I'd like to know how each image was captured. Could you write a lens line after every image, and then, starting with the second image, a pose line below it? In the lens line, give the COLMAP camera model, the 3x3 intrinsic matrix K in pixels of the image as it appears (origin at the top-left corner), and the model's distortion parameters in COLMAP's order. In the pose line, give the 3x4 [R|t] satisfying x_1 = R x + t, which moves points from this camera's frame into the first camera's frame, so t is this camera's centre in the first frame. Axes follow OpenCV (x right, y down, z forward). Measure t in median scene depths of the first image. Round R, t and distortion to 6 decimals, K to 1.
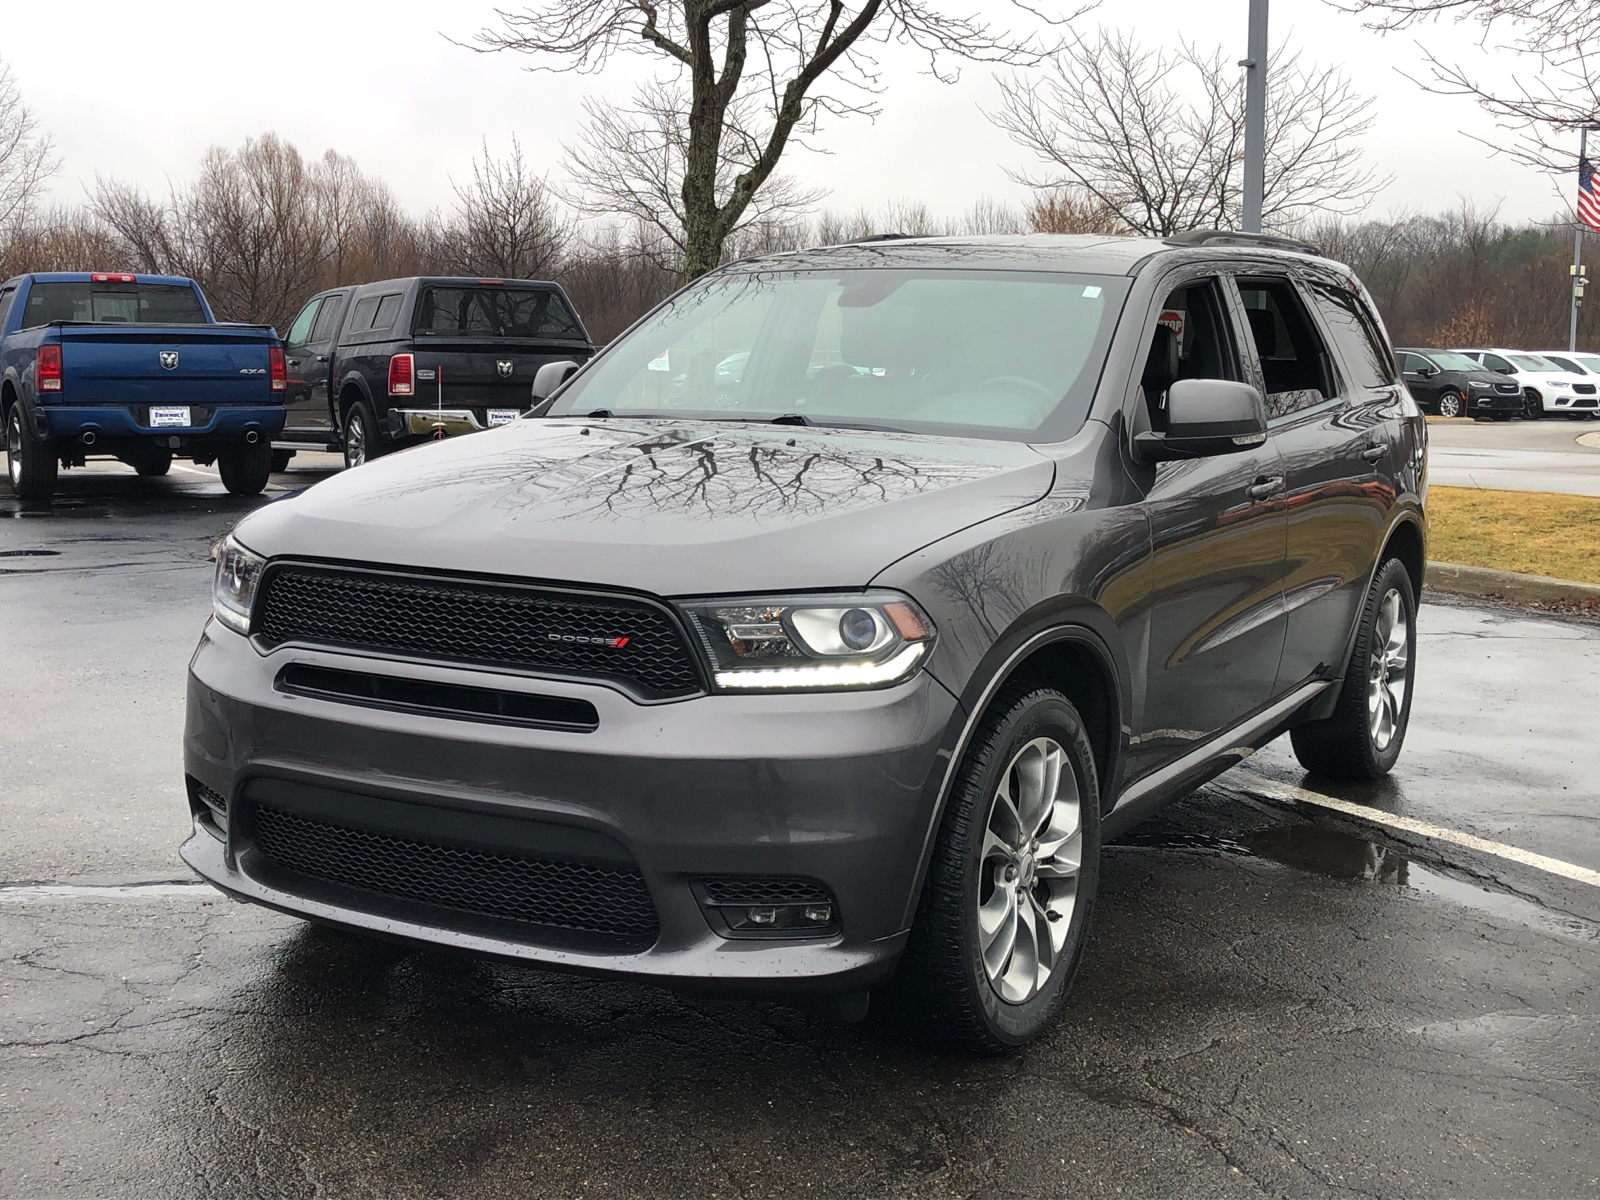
lens RADIAL K [[1961.3, 0, 797.7], [0, 1961.3, 597.5], [0, 0, 1]] dist [0.042413, 0.000000]
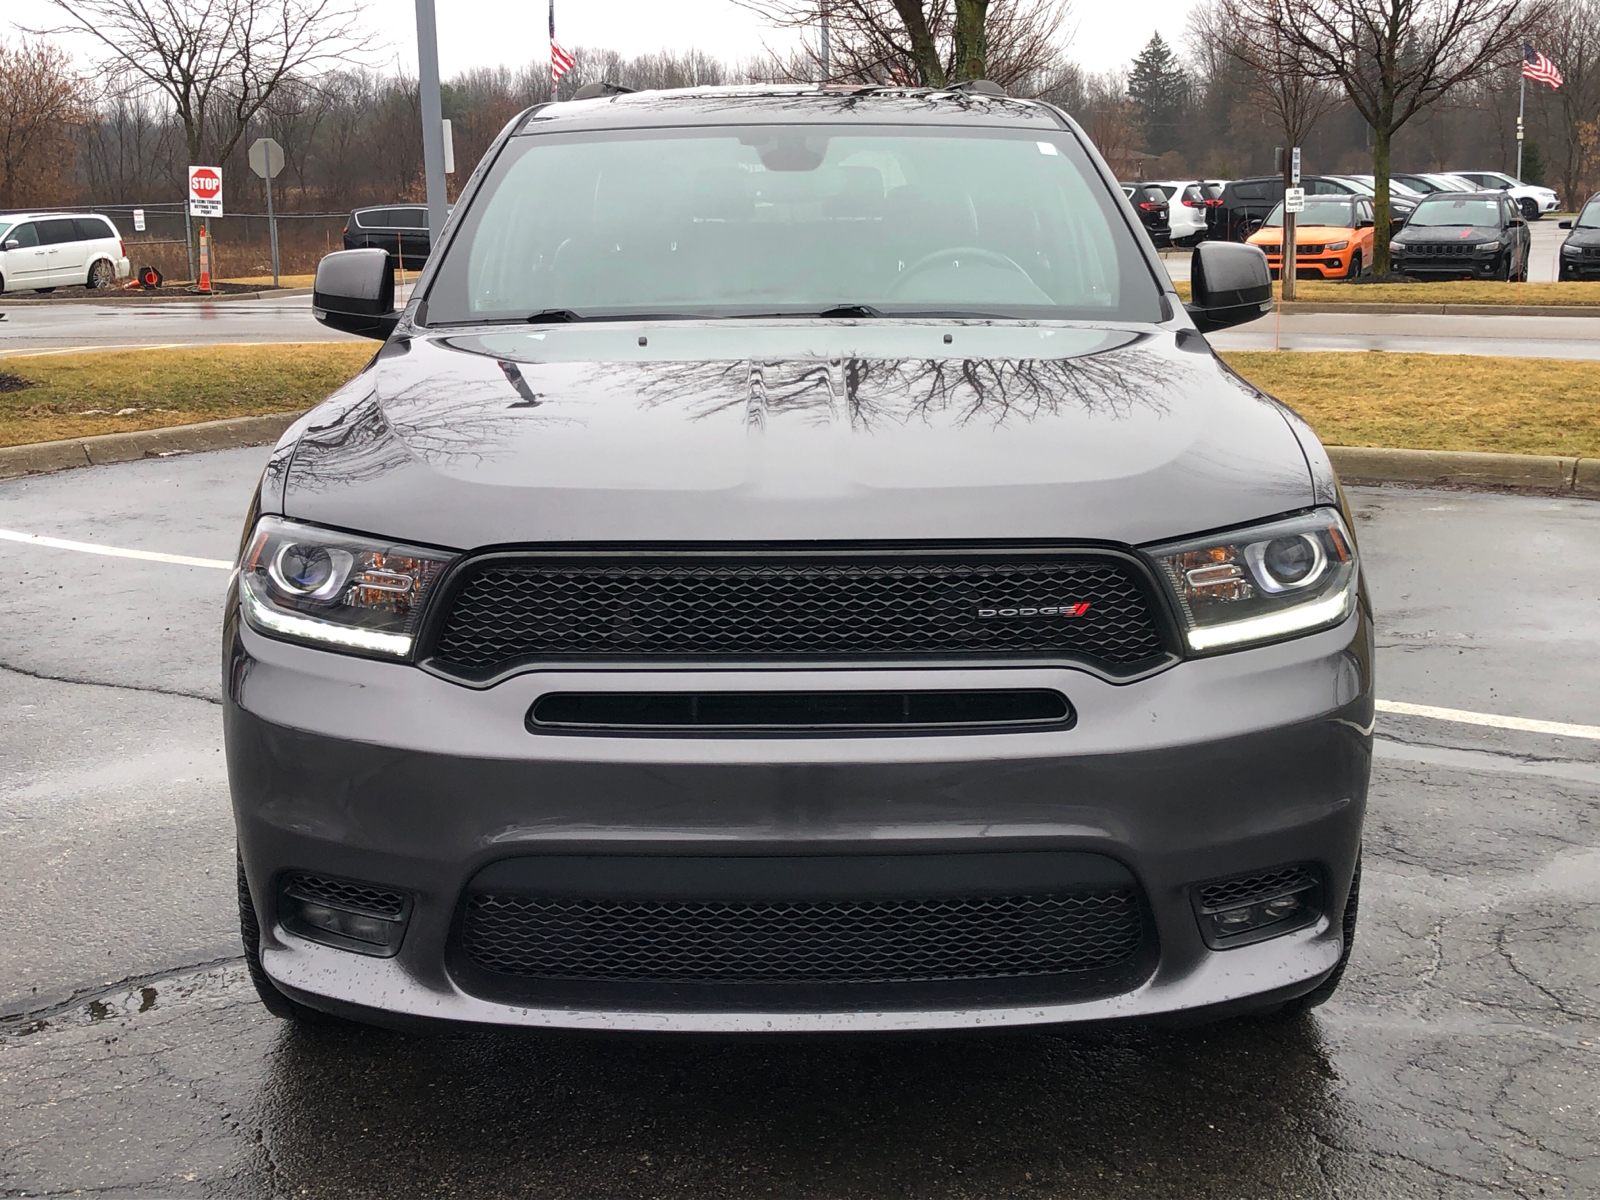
lens RADIAL K [[1961.3, 0, 801.9], [0, 1961.3, 608.2], [0, 0, 1]] dist [0.042413, 0.000000]
pose [[0.876198, -0.125643, 0.465286, -0.504833], [0.090303, 0.991122, 0.097583, -0.058637], [-0.473416, -0.043485, 0.879765, 0.332270]]
